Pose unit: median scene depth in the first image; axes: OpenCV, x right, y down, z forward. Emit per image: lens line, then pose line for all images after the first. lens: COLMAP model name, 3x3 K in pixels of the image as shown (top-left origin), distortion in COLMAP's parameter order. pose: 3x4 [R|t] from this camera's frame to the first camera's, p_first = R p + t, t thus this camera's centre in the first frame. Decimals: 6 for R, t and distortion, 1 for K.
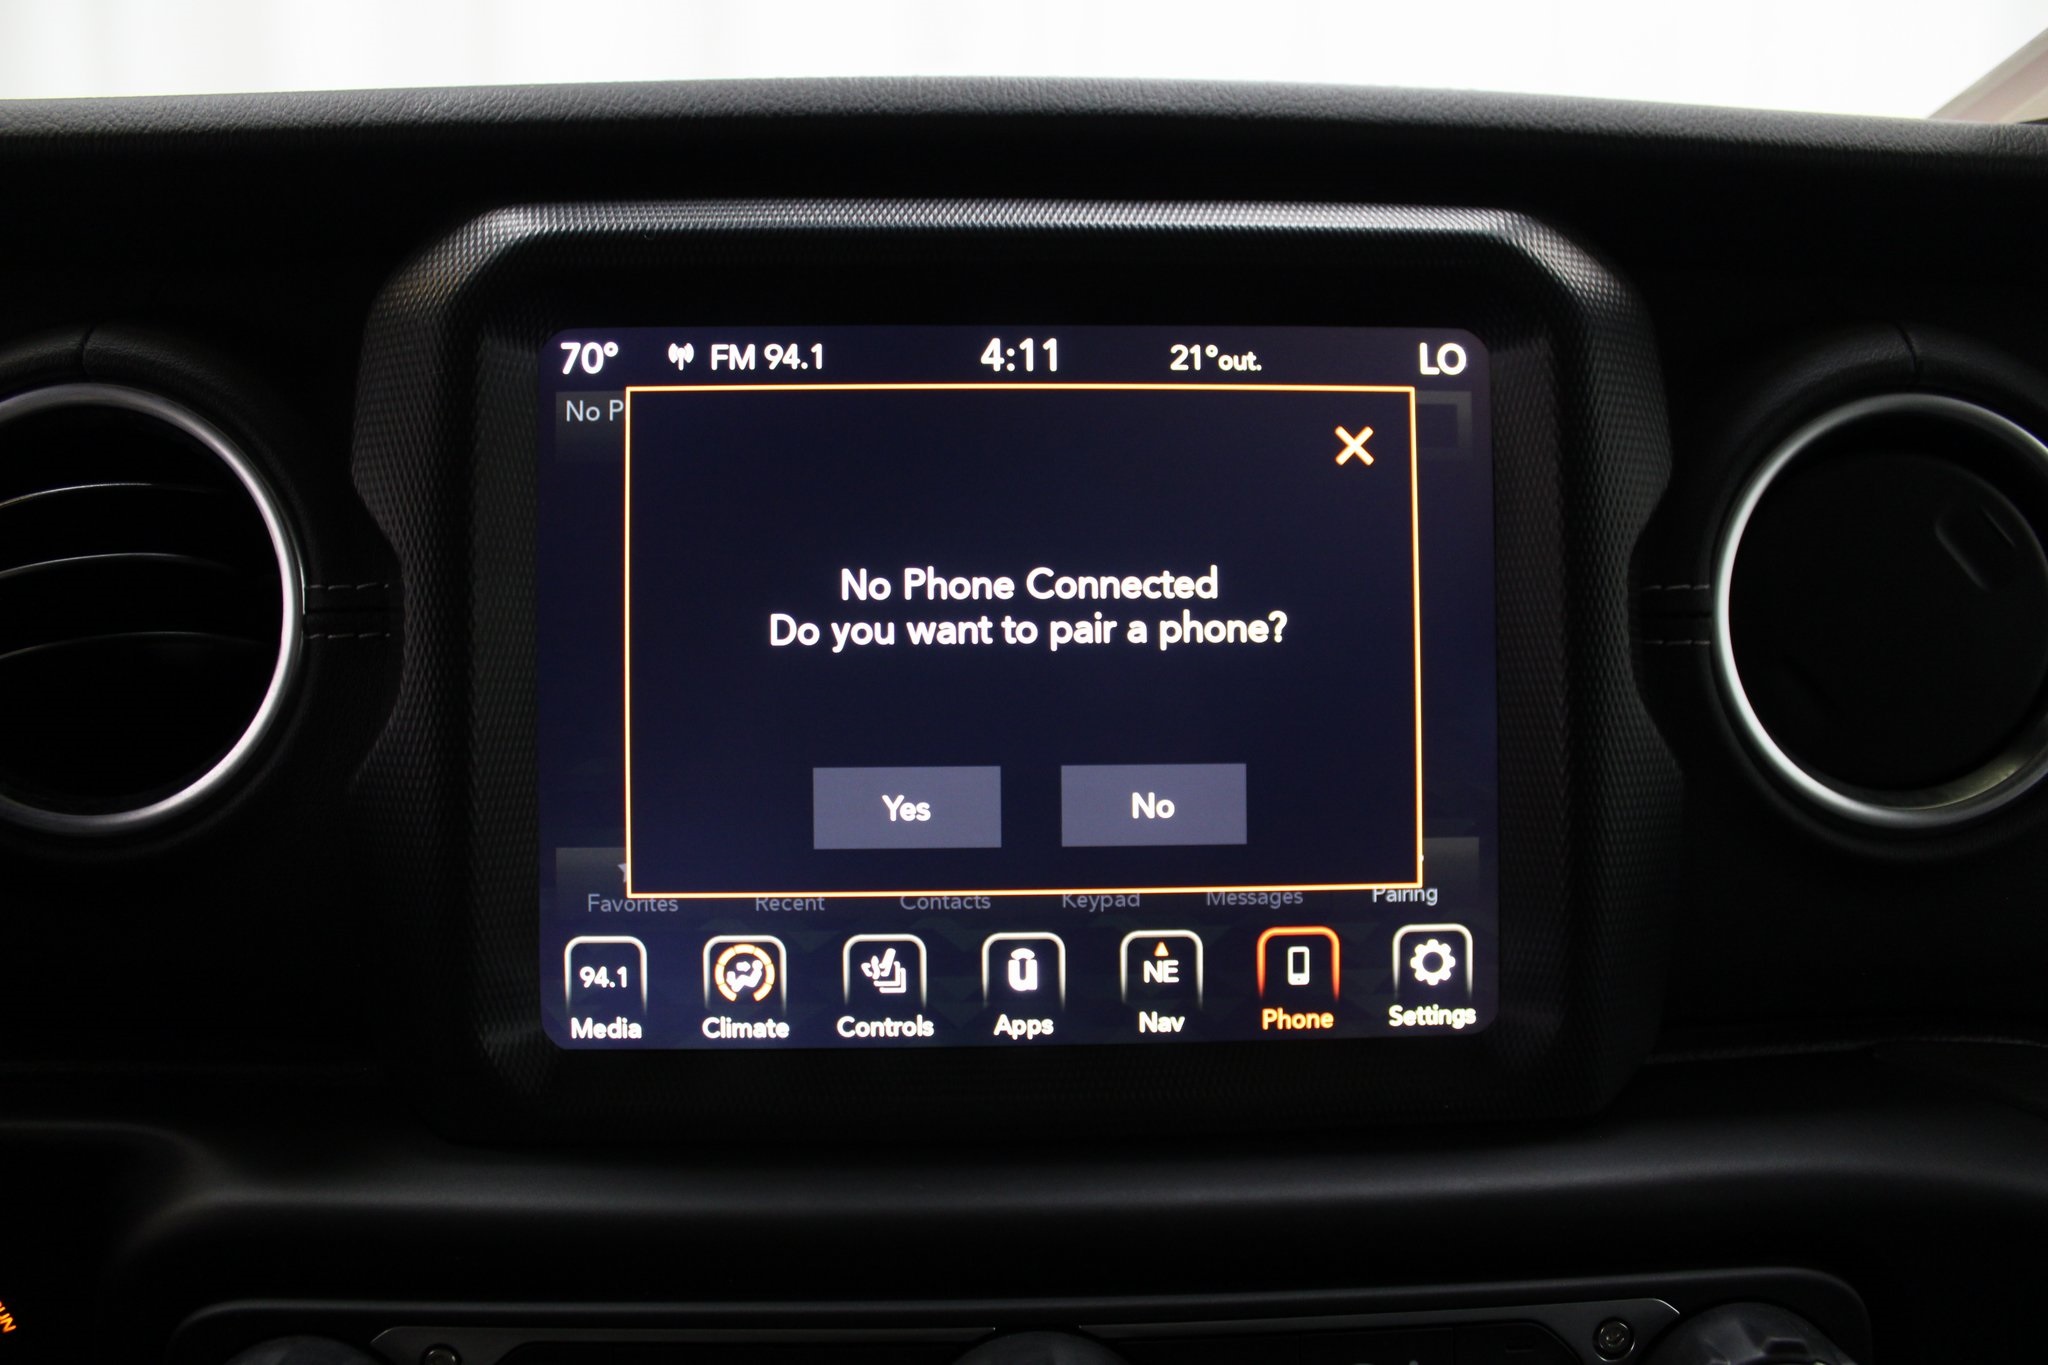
lens RADIAL K [[1649.5, 0, 1007.3], [0, 1649.5, 680.7], [0, 0, 1]] dist [-0.159846, 0.107248]
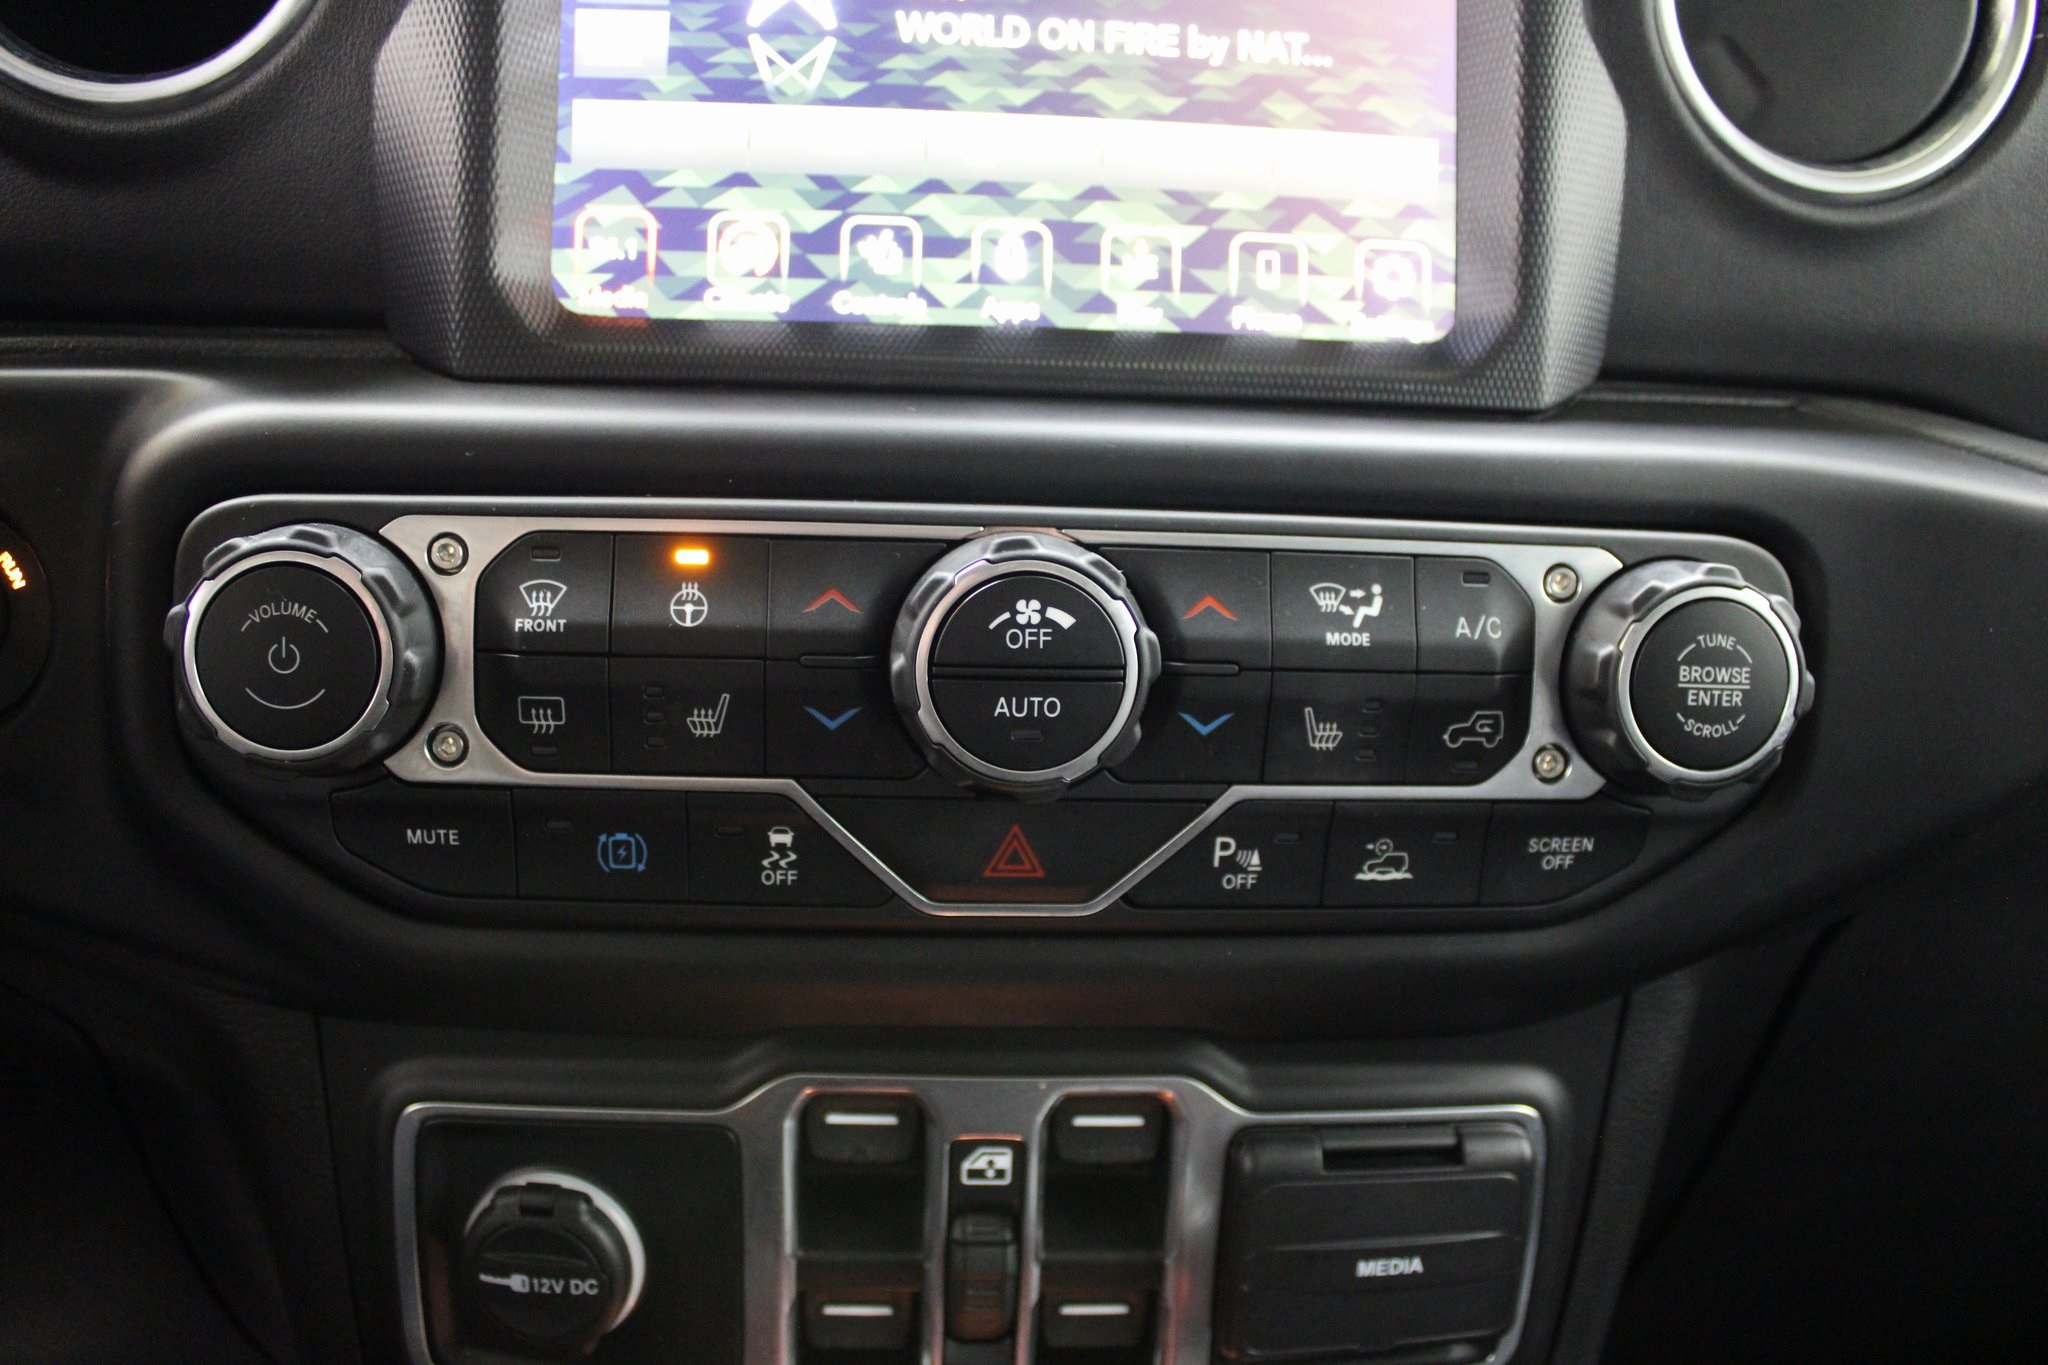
lens RADIAL K [[1649.5, 0, 1013.2], [0, 1649.5, 682.6], [0, 0, 1]] dist [-0.159846, 0.107248]
pose [[0.998488, 0.027691, 0.047493, -0.032078], [-0.030142, 0.998207, 0.051706, 0.400726], [-0.045976, -0.053059, 0.997532, -0.067023]]
